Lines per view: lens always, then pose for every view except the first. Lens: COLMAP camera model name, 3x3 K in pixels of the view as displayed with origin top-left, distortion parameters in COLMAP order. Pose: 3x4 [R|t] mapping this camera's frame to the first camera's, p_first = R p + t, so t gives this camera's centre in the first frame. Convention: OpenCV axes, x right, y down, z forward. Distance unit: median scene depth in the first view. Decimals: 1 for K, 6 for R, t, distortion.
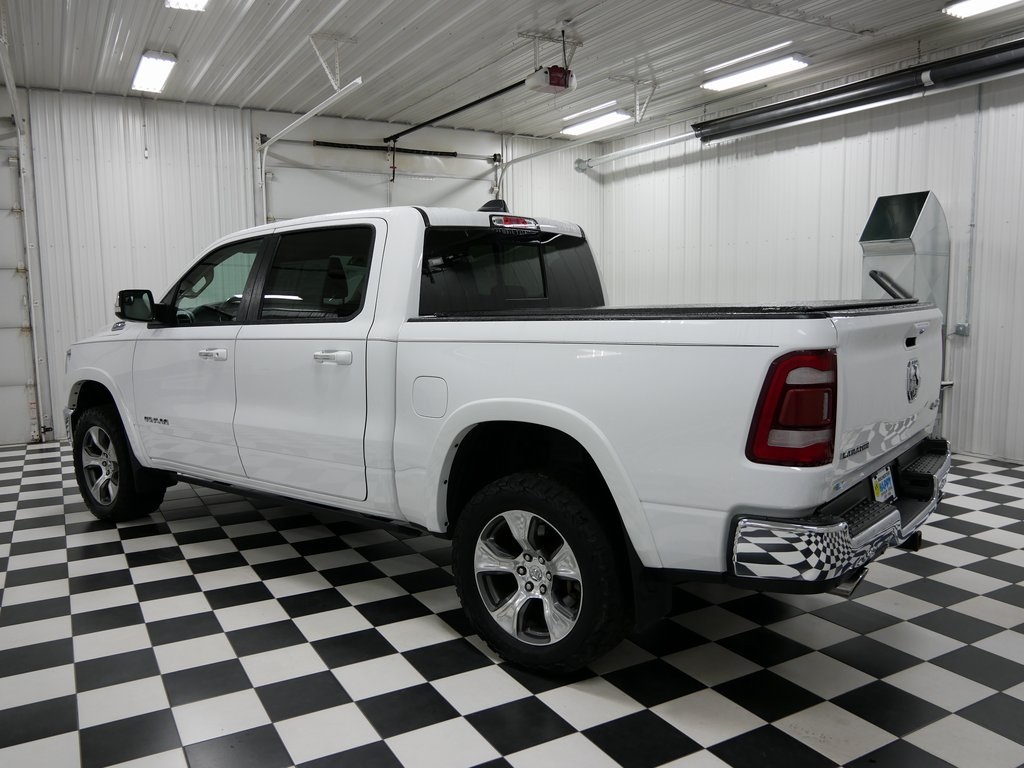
lens RADIAL K [[817.4, 0, 512.0], [0, 817.4, 384.0], [0, 0, 1]] dist [-0.041237, 0.012285]
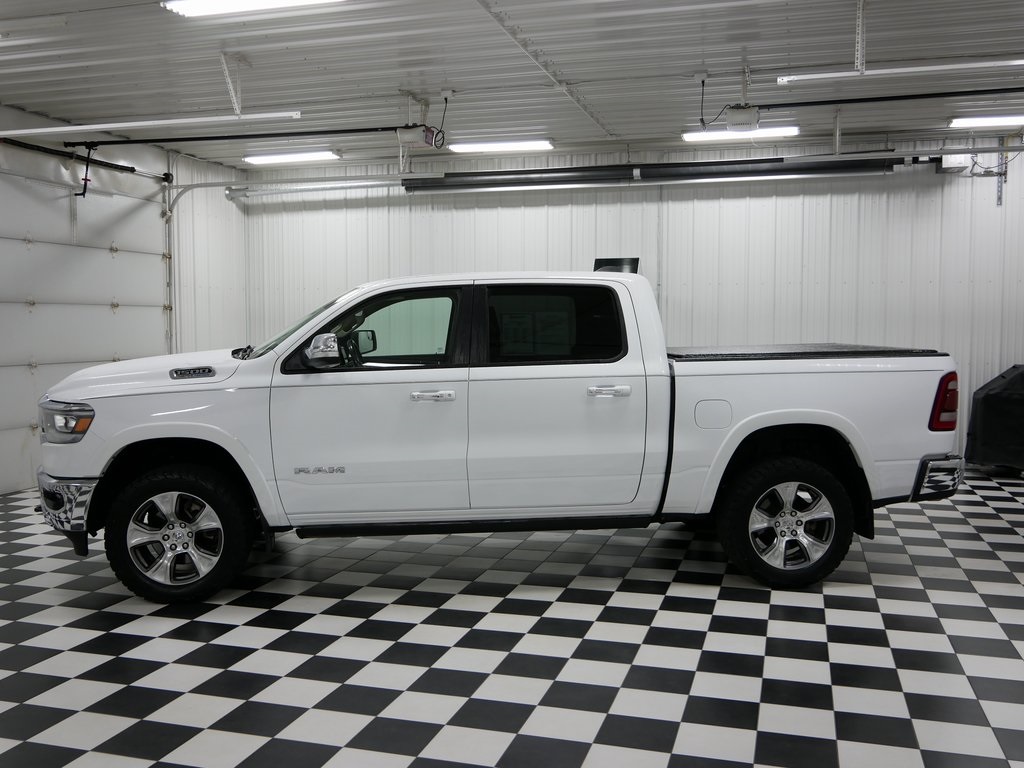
lens RADIAL K [[968.8, 0, 513.5], [0, 968.8, 386.2], [0, 0, 1]] dist [-0.055126, 0.093143]
pose [[0.721246, -0.033445, 0.691871, -0.742454], [0.066926, 0.997525, -0.021547, -0.010045], [-0.689438, 0.061845, 0.721700, 0.013656]]
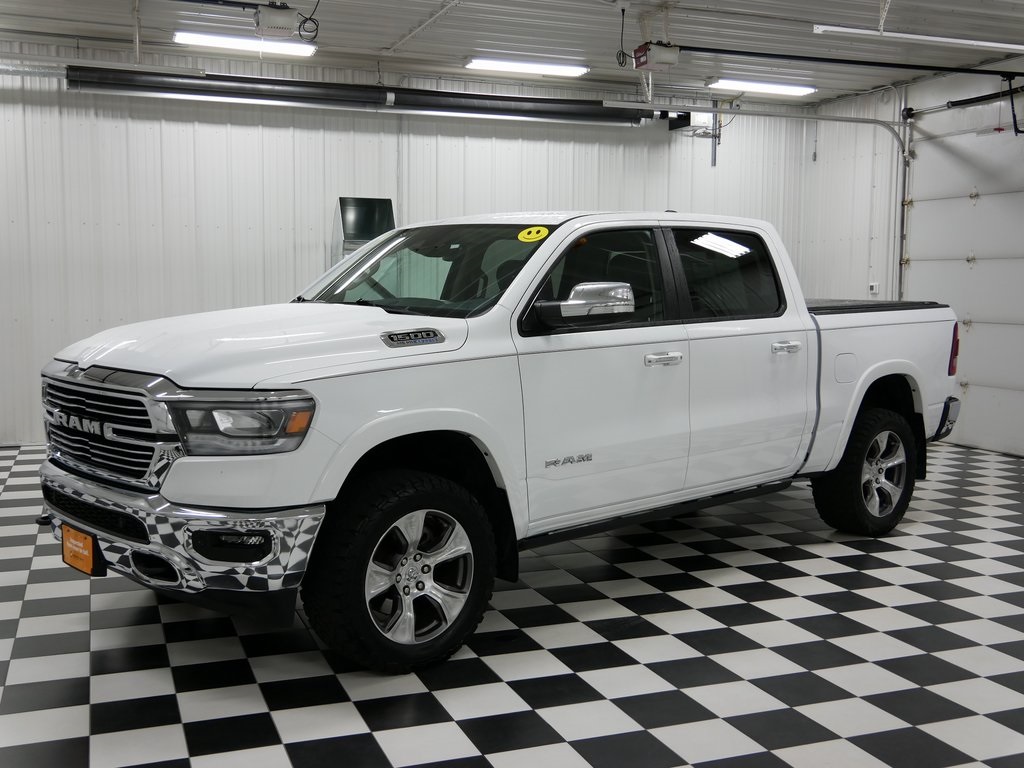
lens RADIAL K [[1111.2, 0, 517.7], [0, 1111.2, 378.3], [0, 0, 1]] dist [0.006128, 0.022407]
pose [[0.147708, -0.071253, 0.986461, -1.009464], [0.097973, 0.993550, 0.057095, -0.064089], [-0.984166, 0.088213, 0.153736, 0.621727]]
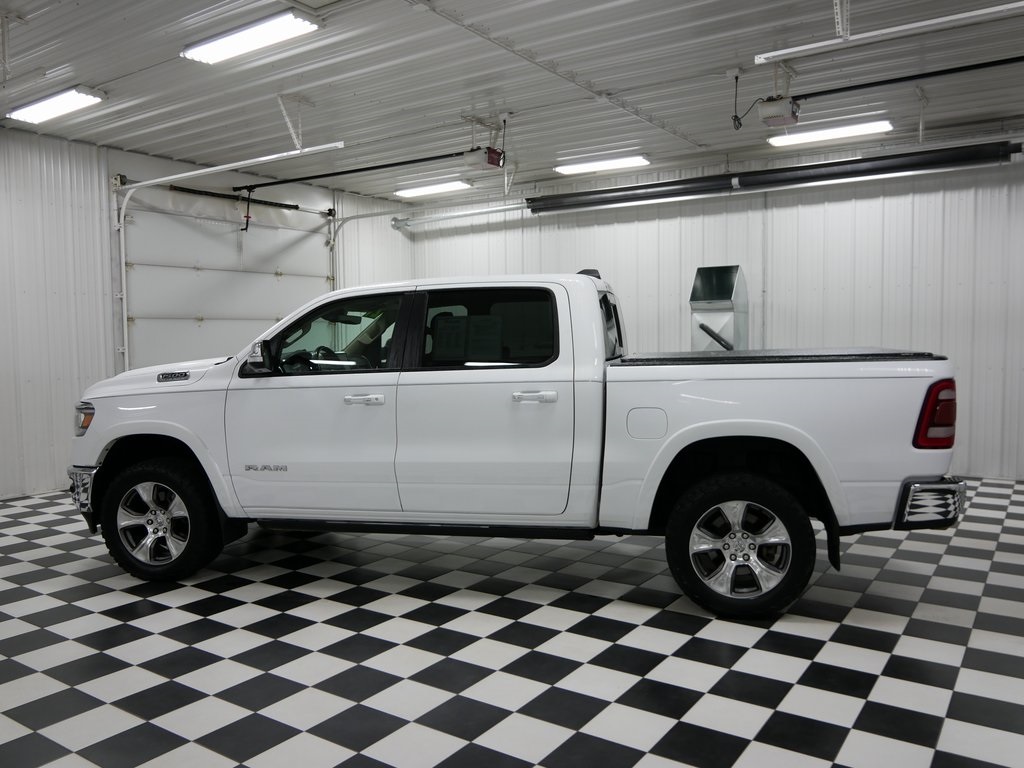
lens RADIAL K [[817.4, 0, 512.0], [0, 817.4, 384.0], [0, 0, 1]] dist [-0.041237, 0.012285]
pose [[0.899102, -0.024098, 0.437076, -0.425523], [0.048615, 0.997804, -0.044991, 0.000350], [-0.435032, 0.061700, 0.898299, -0.040873]]
